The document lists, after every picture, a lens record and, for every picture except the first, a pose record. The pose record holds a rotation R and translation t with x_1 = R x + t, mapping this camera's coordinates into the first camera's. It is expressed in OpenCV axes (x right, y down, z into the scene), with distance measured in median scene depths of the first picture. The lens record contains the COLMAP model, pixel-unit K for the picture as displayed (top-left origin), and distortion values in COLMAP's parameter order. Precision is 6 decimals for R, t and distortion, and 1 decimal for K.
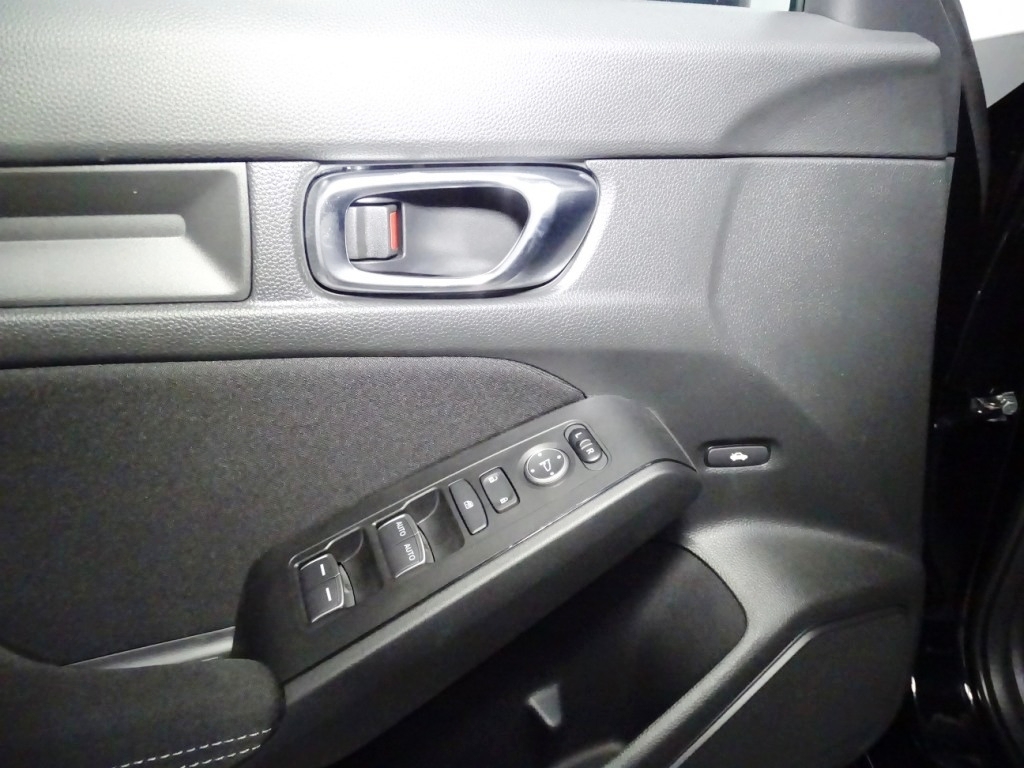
lens RADIAL K [[737.4, 0, 516.9], [0, 737.4, 385.1], [0, 0, 1]] dist [0.022144, -0.006178]
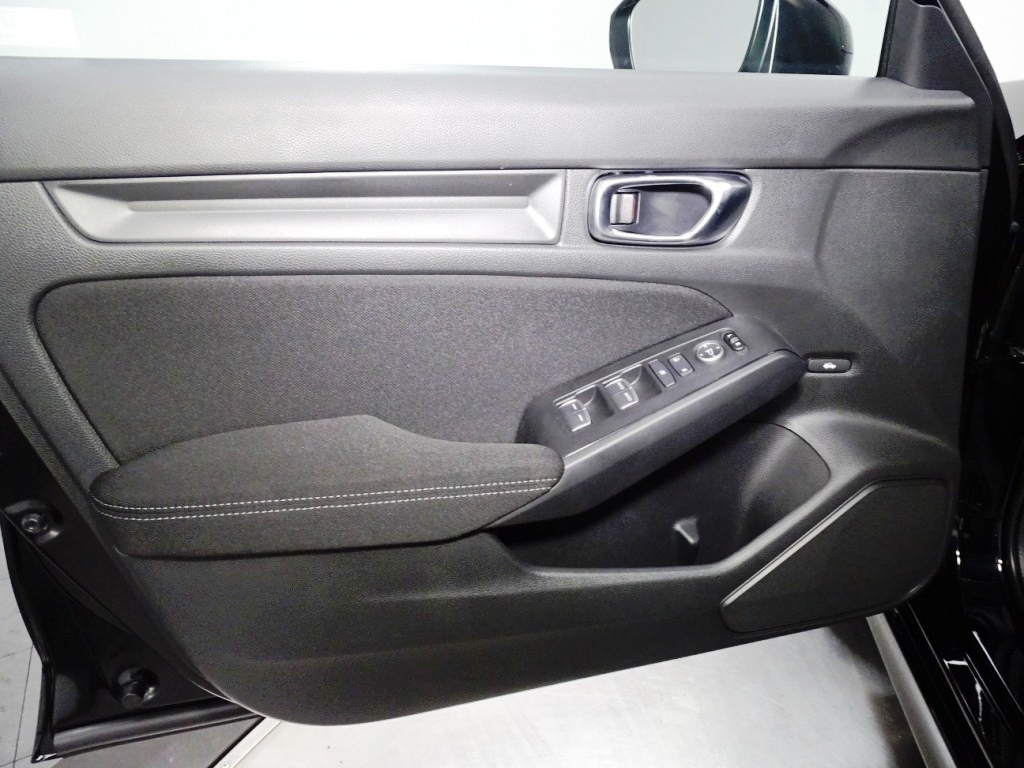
lens RADIAL K [[737.4, 0, 516.5], [0, 737.4, 384.2], [0, 0, 1]] dist [0.022144, -0.006178]
pose [[0.993505, 0.043534, -0.105133, -0.214400], [-0.043383, 0.999052, 0.003726, 0.193037], [0.105196, 0.000859, 0.994451, -0.700526]]
